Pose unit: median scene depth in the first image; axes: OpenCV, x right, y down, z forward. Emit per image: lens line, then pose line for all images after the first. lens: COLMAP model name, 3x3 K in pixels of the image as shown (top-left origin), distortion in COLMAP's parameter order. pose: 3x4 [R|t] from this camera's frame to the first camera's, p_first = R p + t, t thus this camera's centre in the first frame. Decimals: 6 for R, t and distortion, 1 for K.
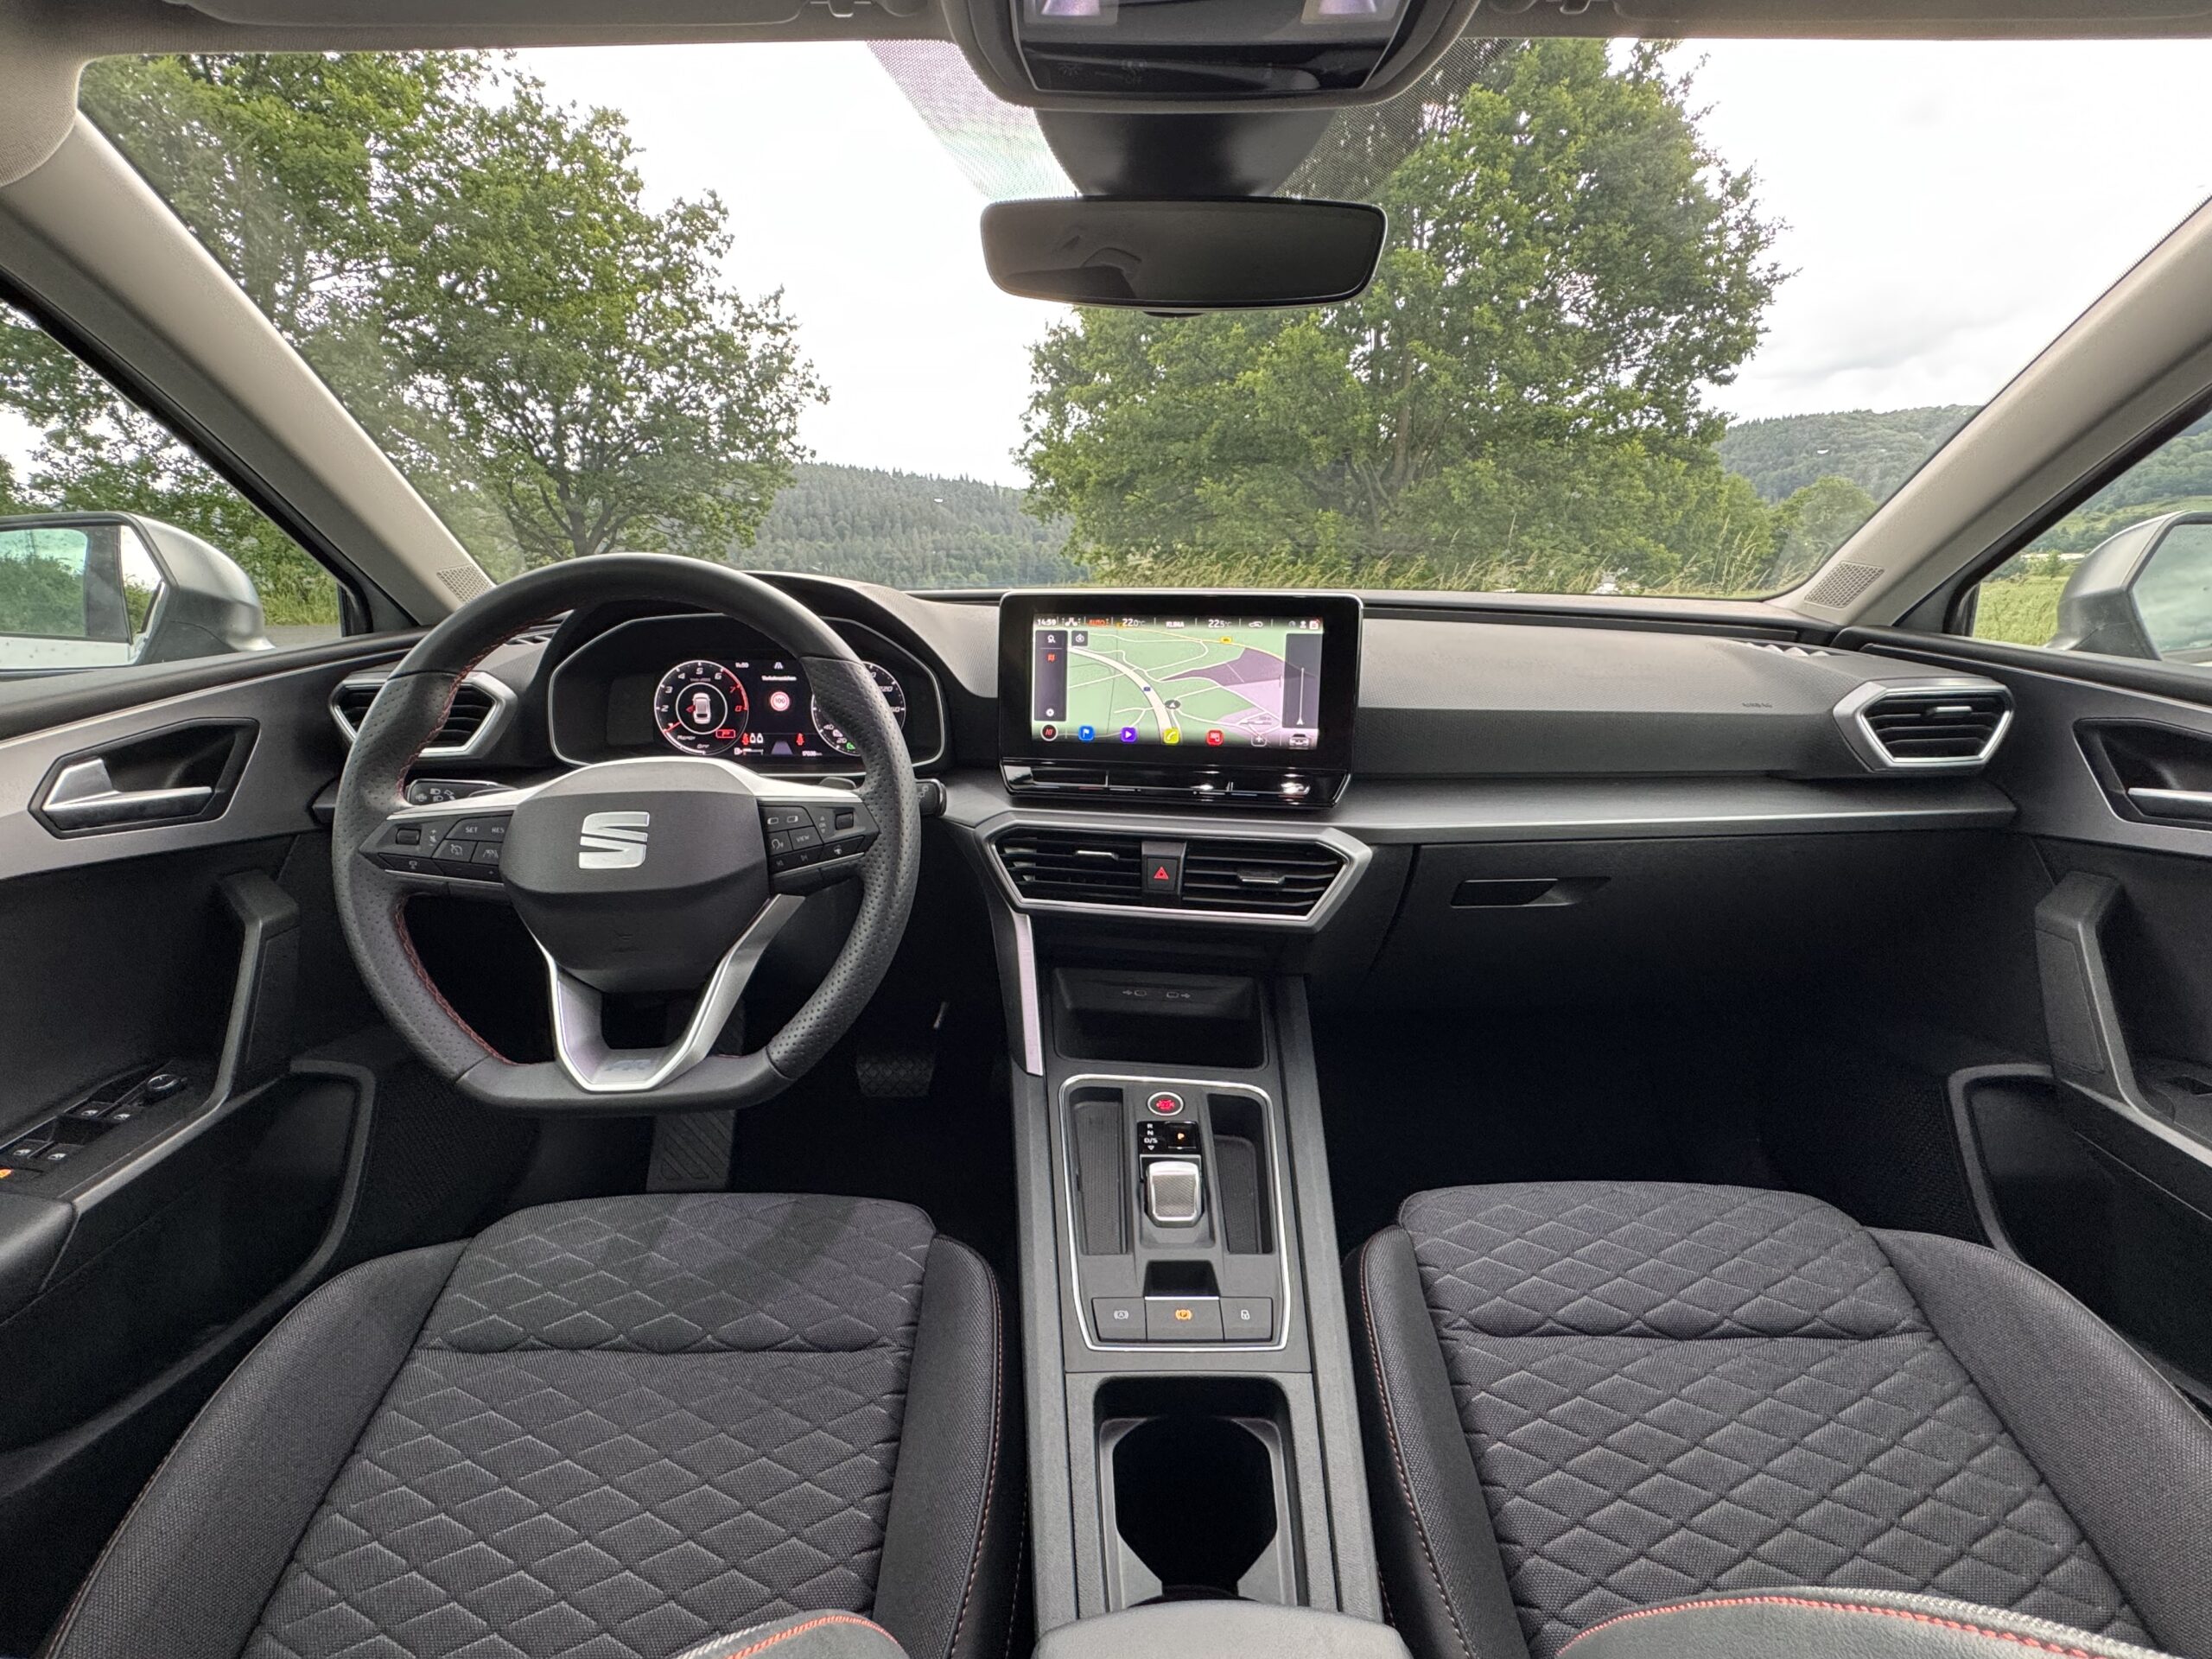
lens RADIAL K [[1027.3, 0, 1106.0], [0, 1027.3, 829.5], [0, 0, 1]] dist [-0.002203, 0.000357]
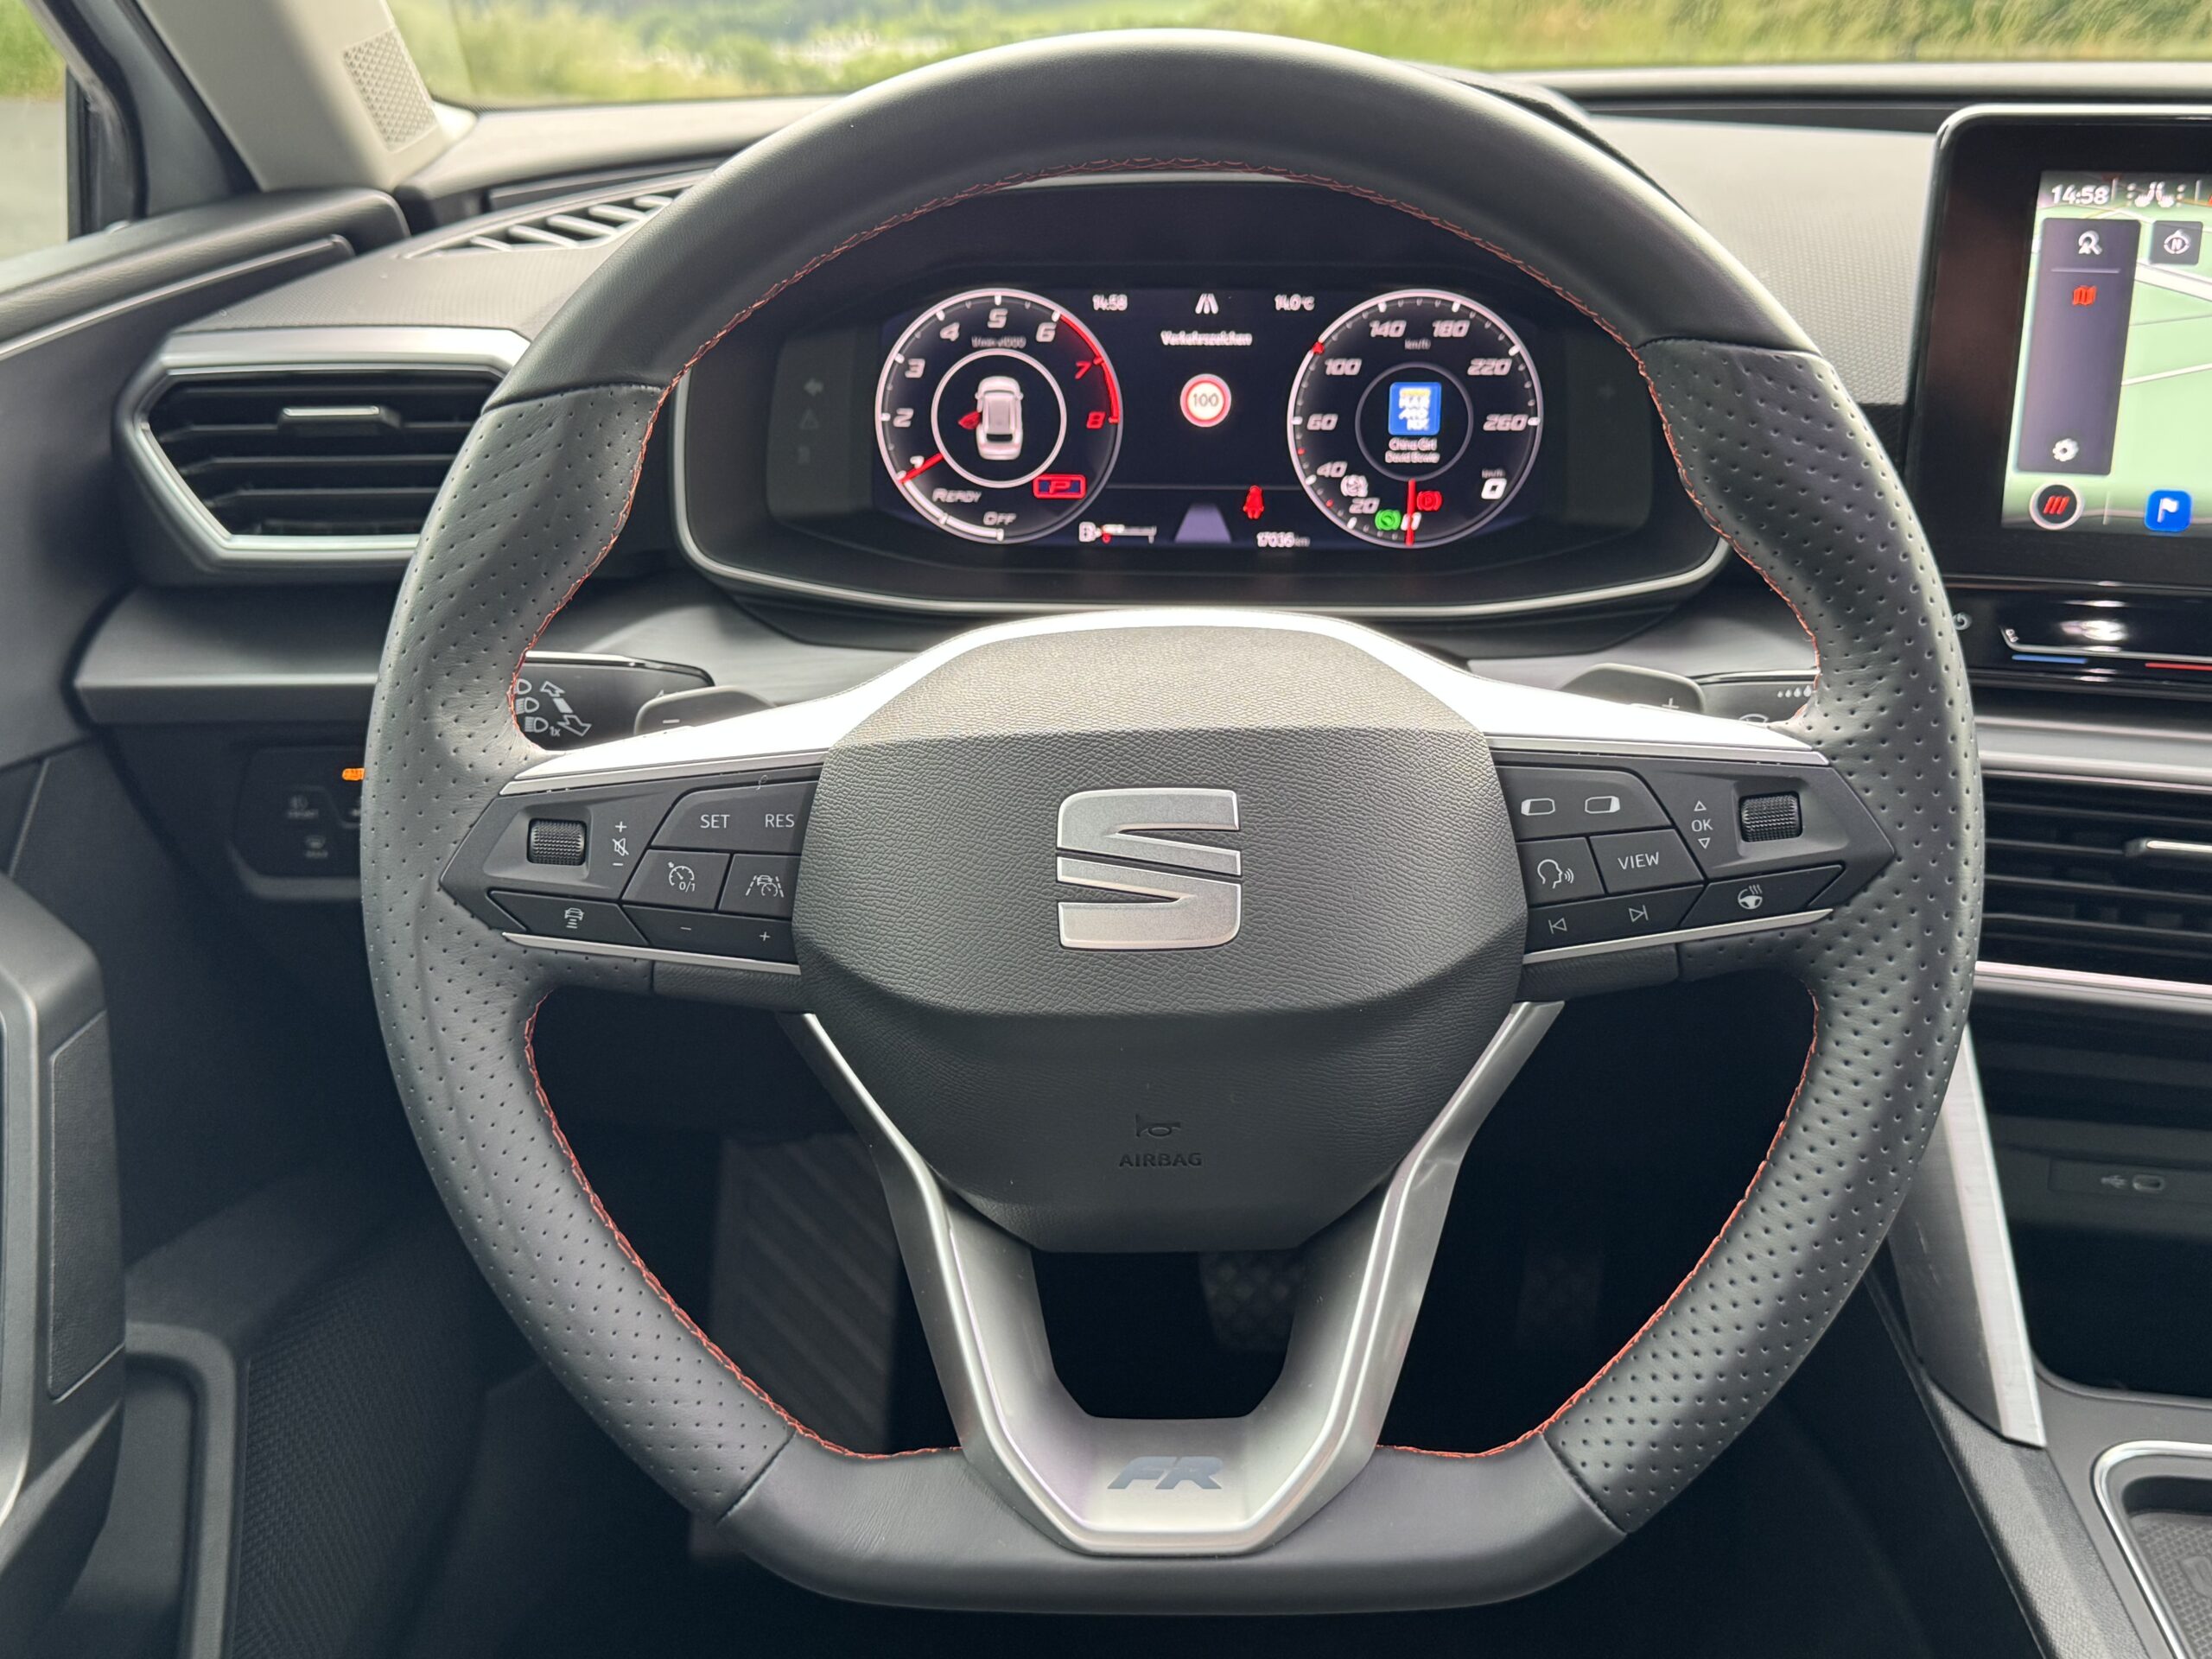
lens RADIAL K [[2320.0, 0, 1106.0], [0, 2320.0, 829.5], [0, 0, 1]] dist [0.146572, -0.357596]
pose [[0.997741, 0.015806, -0.065289, -0.343207], [-0.008546, 0.993894, 0.110011, -0.071941], [0.066629, -0.109204, 0.991784, 0.150071]]
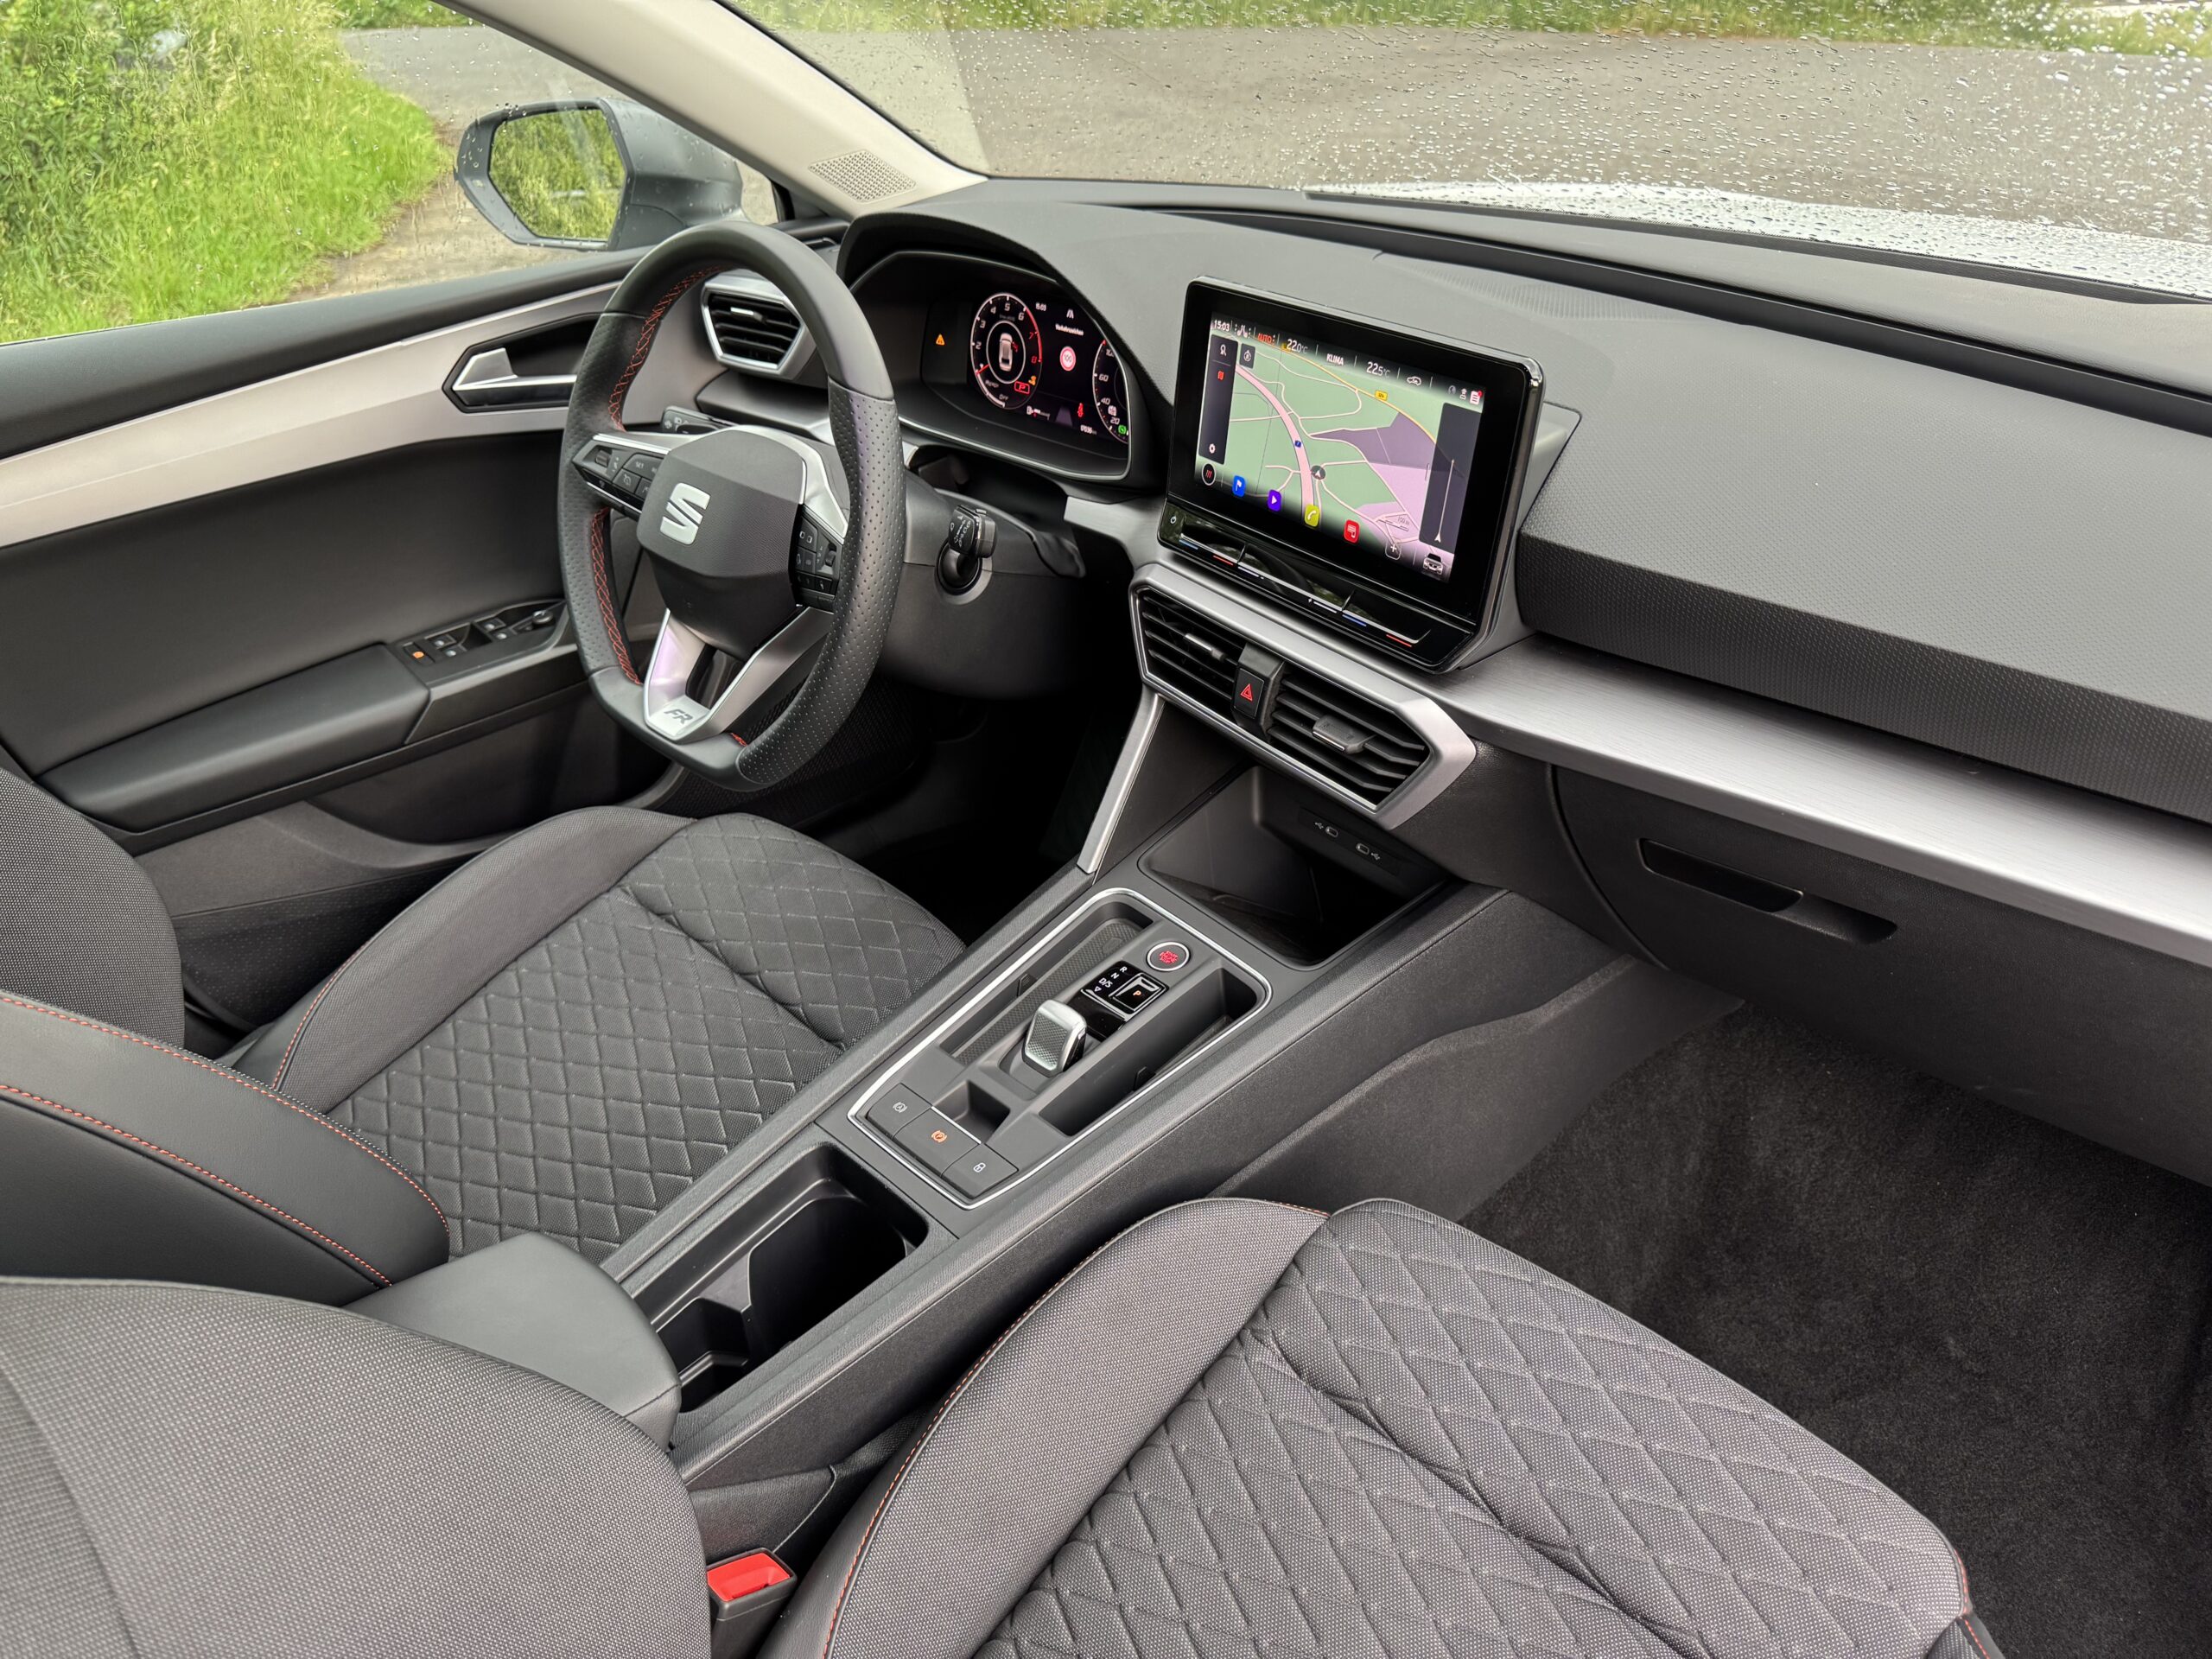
lens RADIAL K [[1566.7, 0, 1106.0], [0, 1566.7, 829.5], [0, 0, 1]] dist [0.213304, -0.427589]
pose [[0.690116, 0.347839, -0.634624, 0.768598], [-0.161041, 0.928742, 0.333924, -0.239826], [0.705553, -0.128245, 0.696956, 0.078513]]
